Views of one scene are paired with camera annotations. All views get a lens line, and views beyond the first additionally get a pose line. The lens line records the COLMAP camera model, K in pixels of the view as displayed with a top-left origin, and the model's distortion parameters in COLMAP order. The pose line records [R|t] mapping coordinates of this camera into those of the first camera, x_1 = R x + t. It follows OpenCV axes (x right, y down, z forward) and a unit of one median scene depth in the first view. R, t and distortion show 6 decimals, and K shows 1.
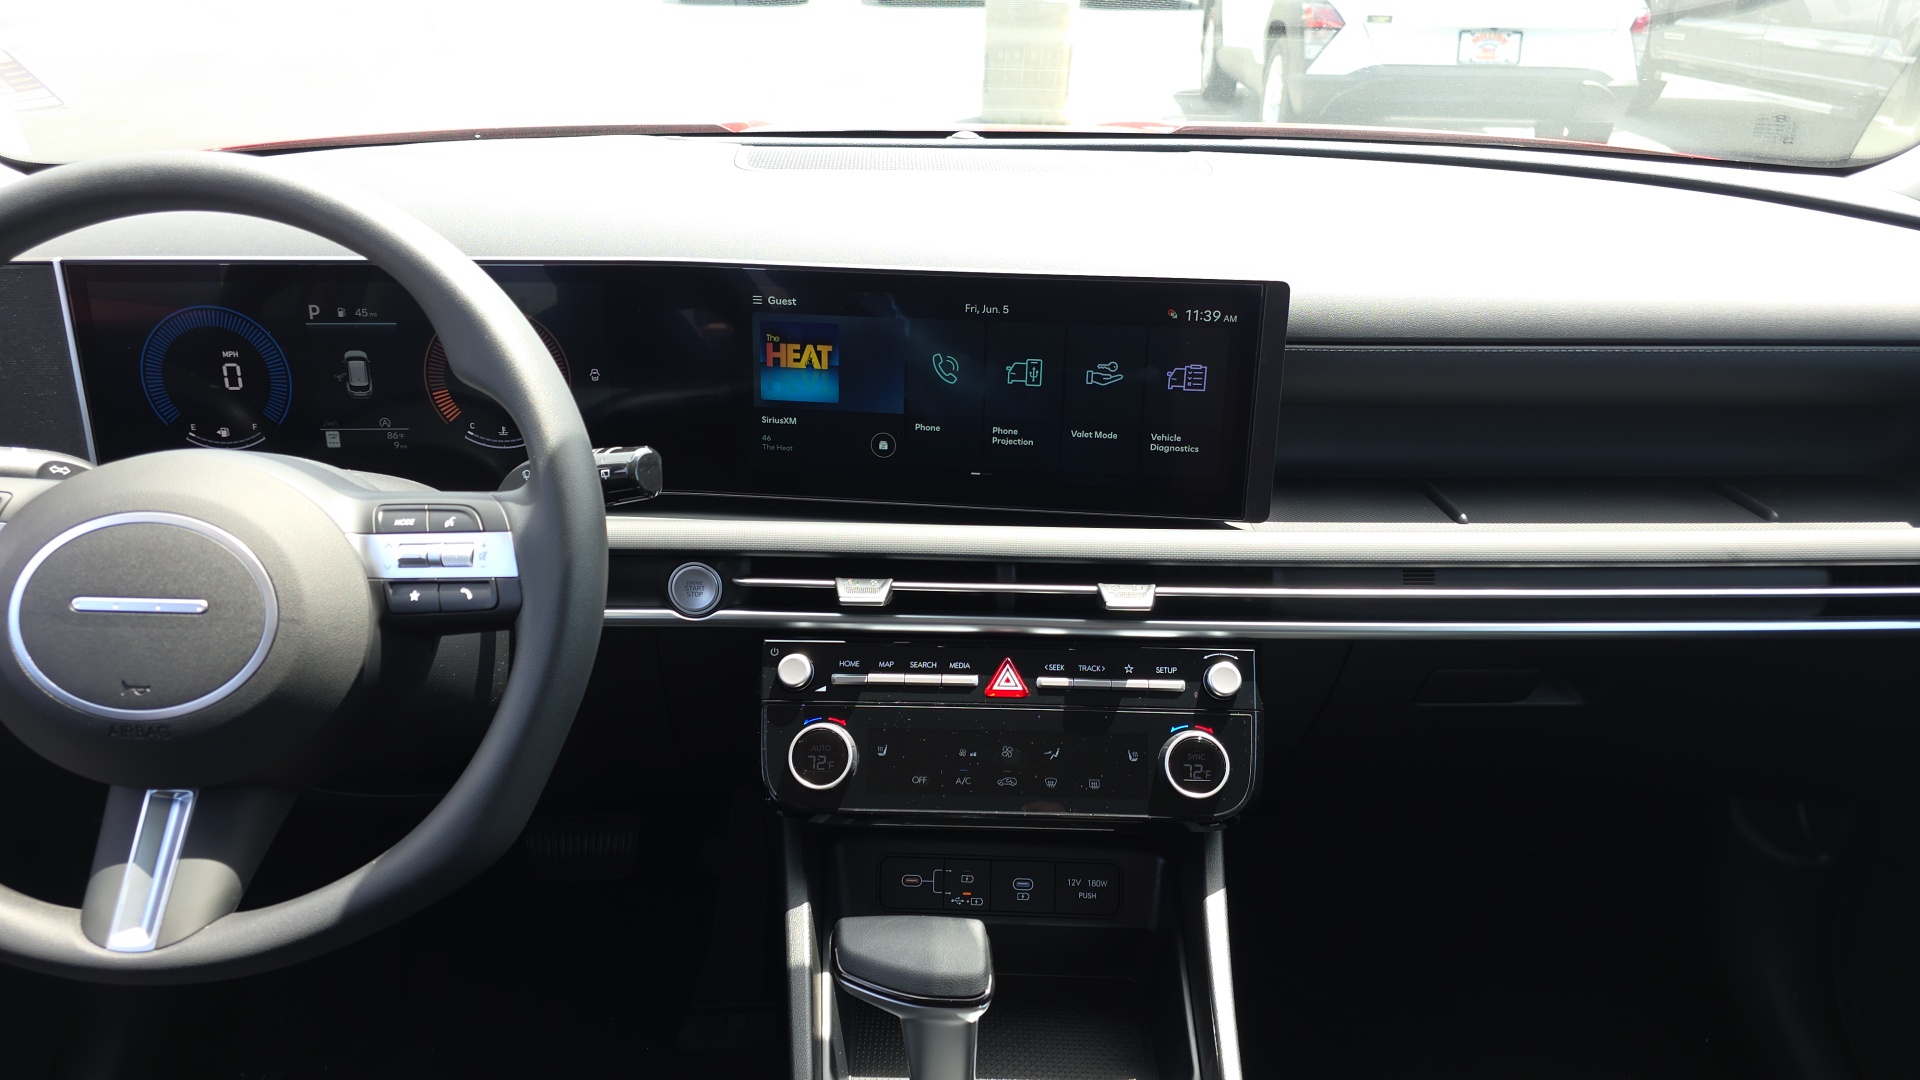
lens RADIAL K [[1300.1, 0, 949.3], [0, 1300.1, 534.2], [0, 0, 1]] dist [0.089626, -0.109971]
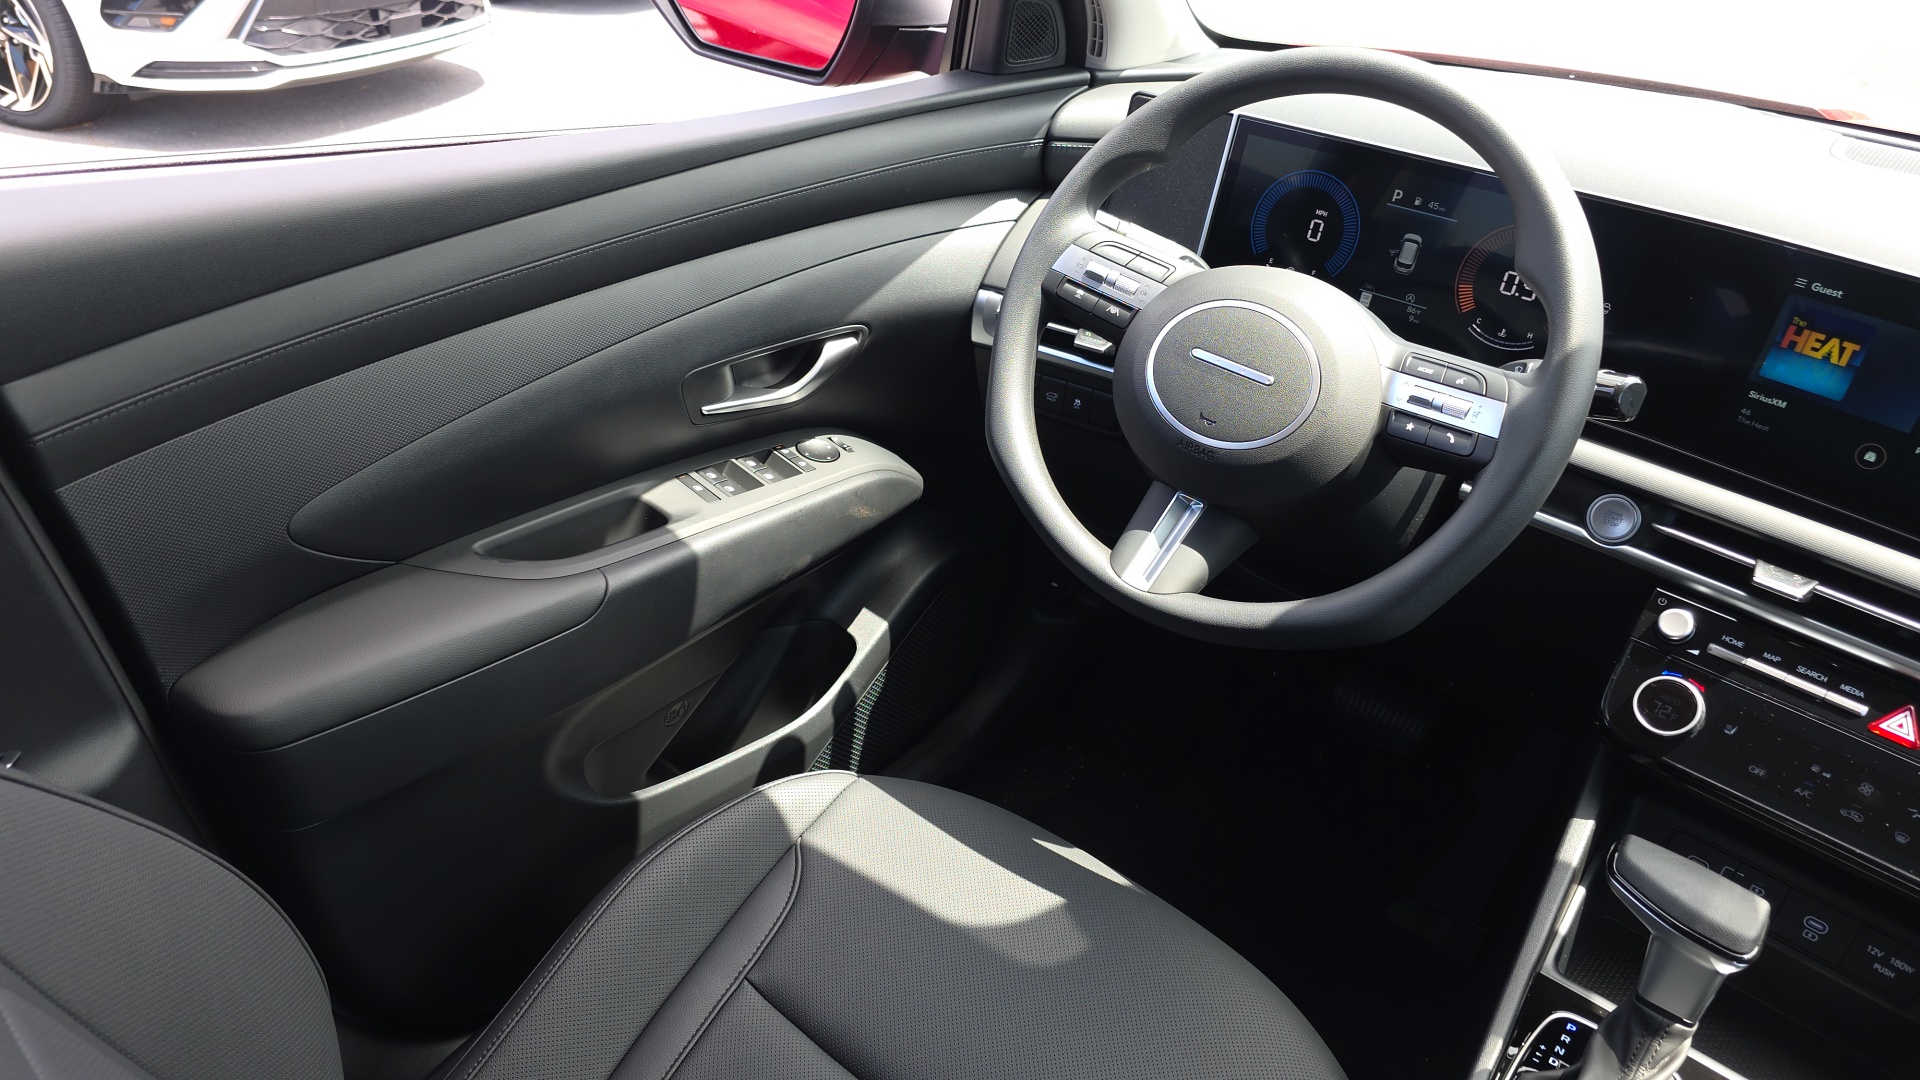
lens RADIAL K [[1307.2, 0, 940.2], [0, 1307.2, 553.1], [0, 0, 1]] dist [0.055917, -0.054020]
pose [[0.746552, 0.388020, -0.540463, -0.005459], [-0.352308, 0.919643, 0.173598, 0.074930], [0.564392, 0.060809, 0.823264, -0.233001]]
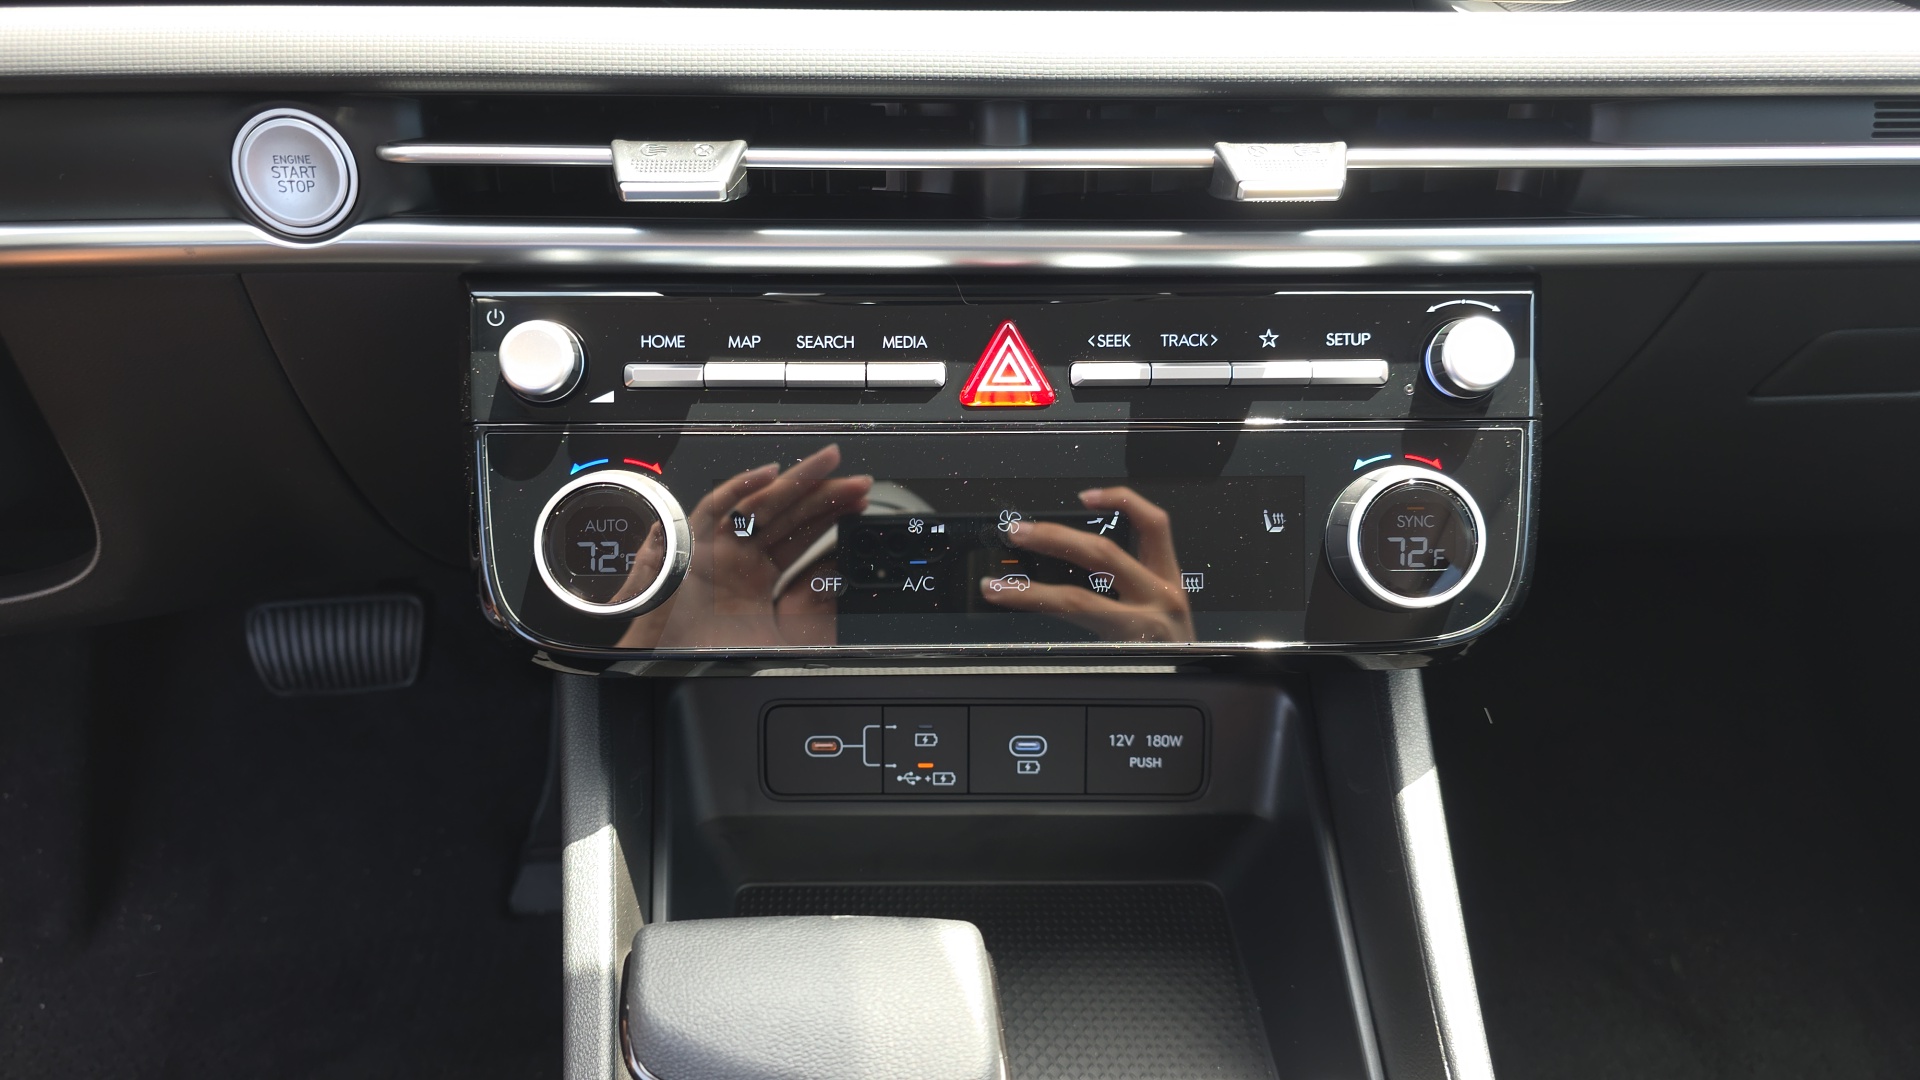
lens RADIAL K [[1297.5, 0, 934.9], [0, 1297.5, 542.6], [0, 0, 1]] dist [0.053221, -0.057435]
pose [[0.999042, -0.026746, 0.034650, 0.000950], [0.018344, 0.974562, 0.223366, 0.068412], [-0.039743, -0.222516, 0.974119, 0.537046]]
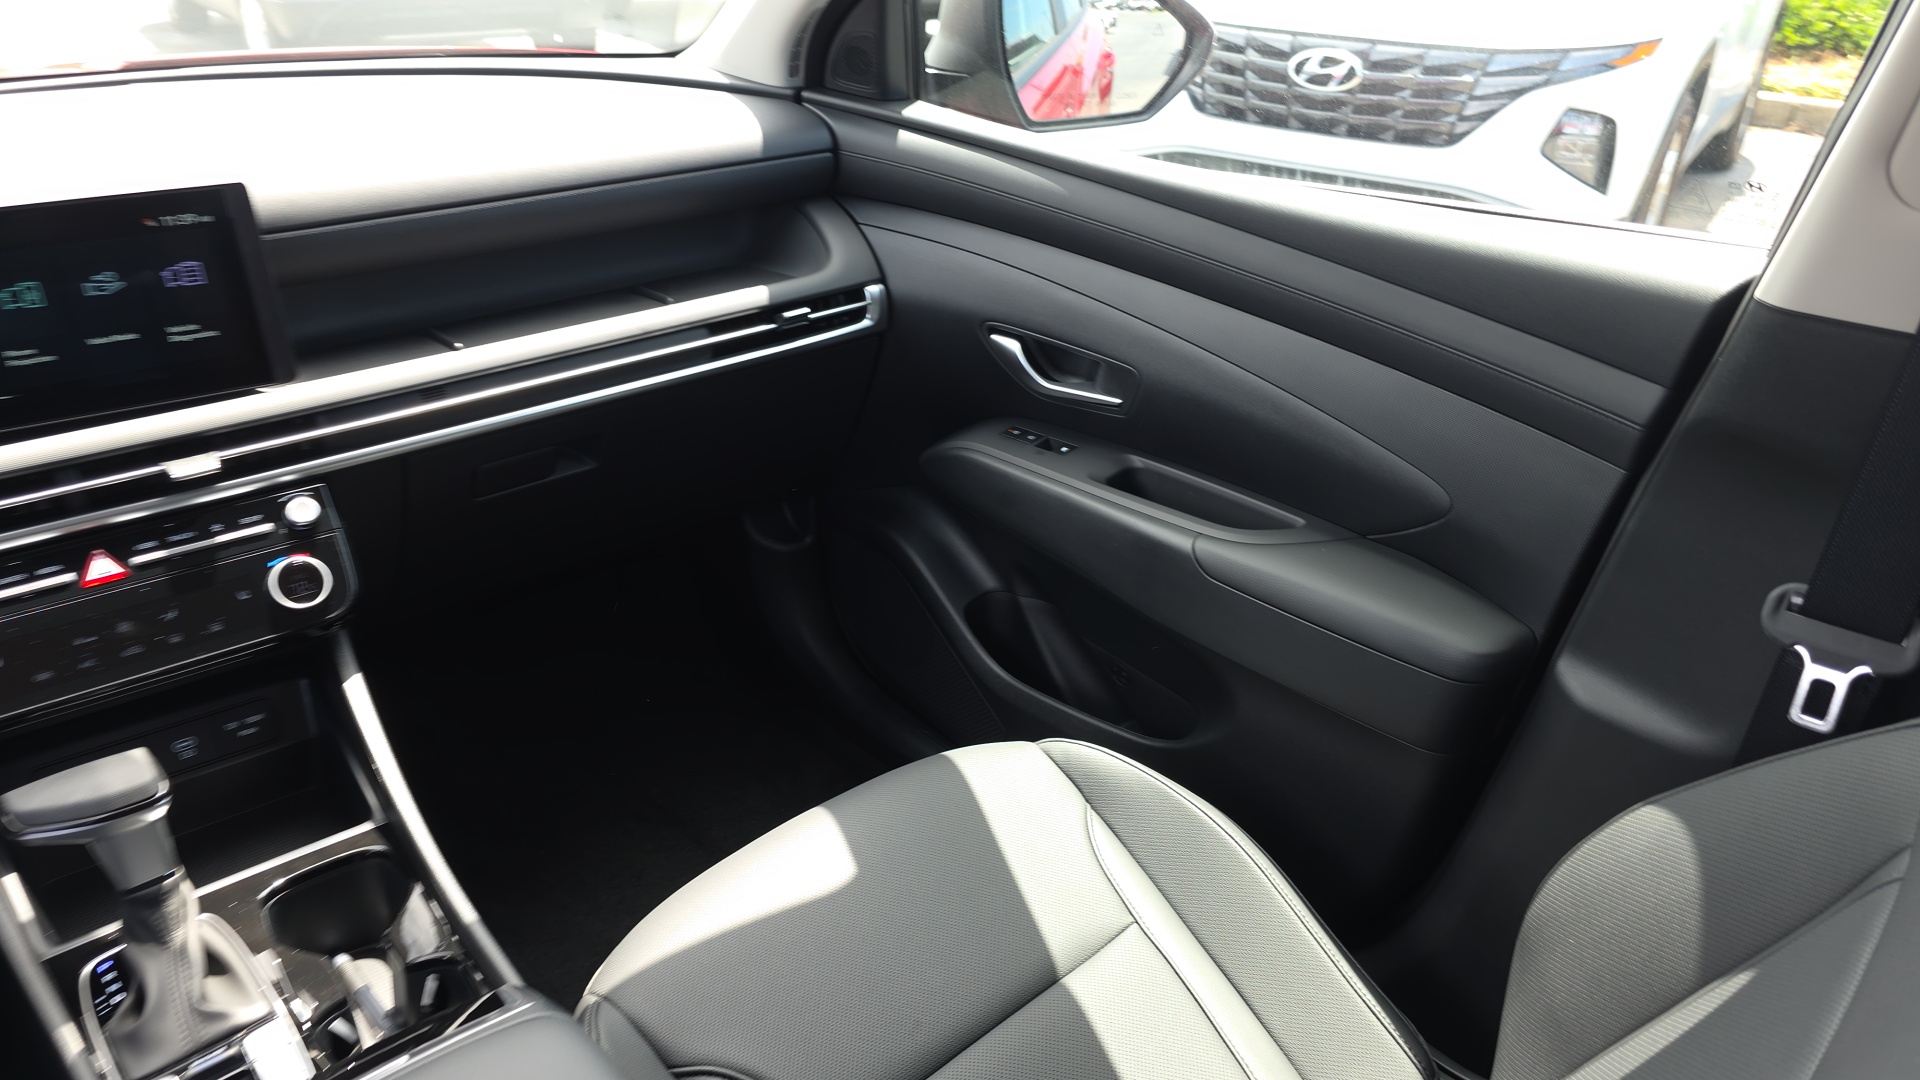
lens RADIAL K [[1297.5, 0, 934.9], [0, 1297.5, 542.6], [0, 0, 1]] dist [0.053221, -0.057435]
pose [[0.779816, -0.295230, 0.552020, -0.014014], [0.258554, 0.954978, 0.145491, 0.112198], [-0.570120, 0.029271, 0.821040, -0.344072]]
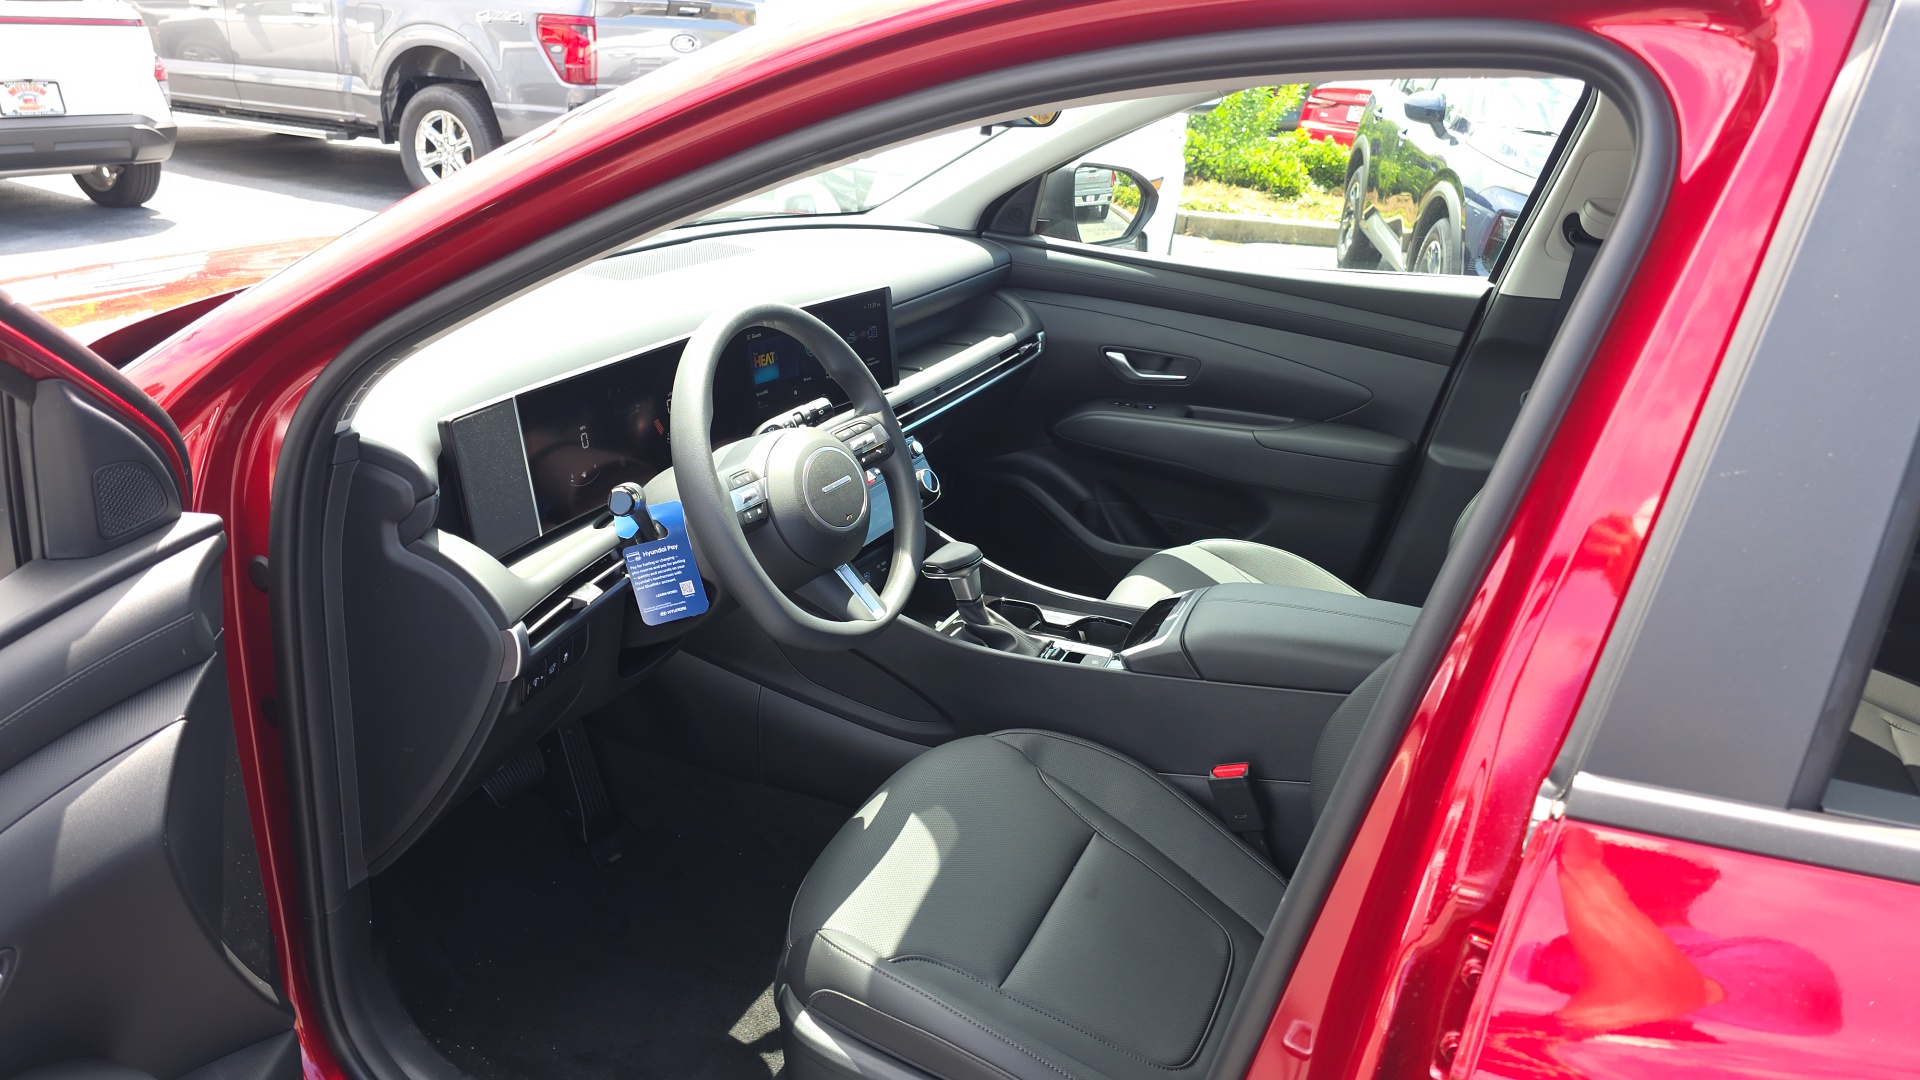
lens RADIAL K [[1246.8, 0, 960.5], [0, 1246.8, 532.3], [0, 0, 1]] dist [0.049509, -0.042115]
pose [[0.446841, -0.329239, 0.831826, -1.732556], [0.326038, 0.925800, 0.191293, -0.162353], [-0.833086, 0.185729, 0.521030, -0.245771]]
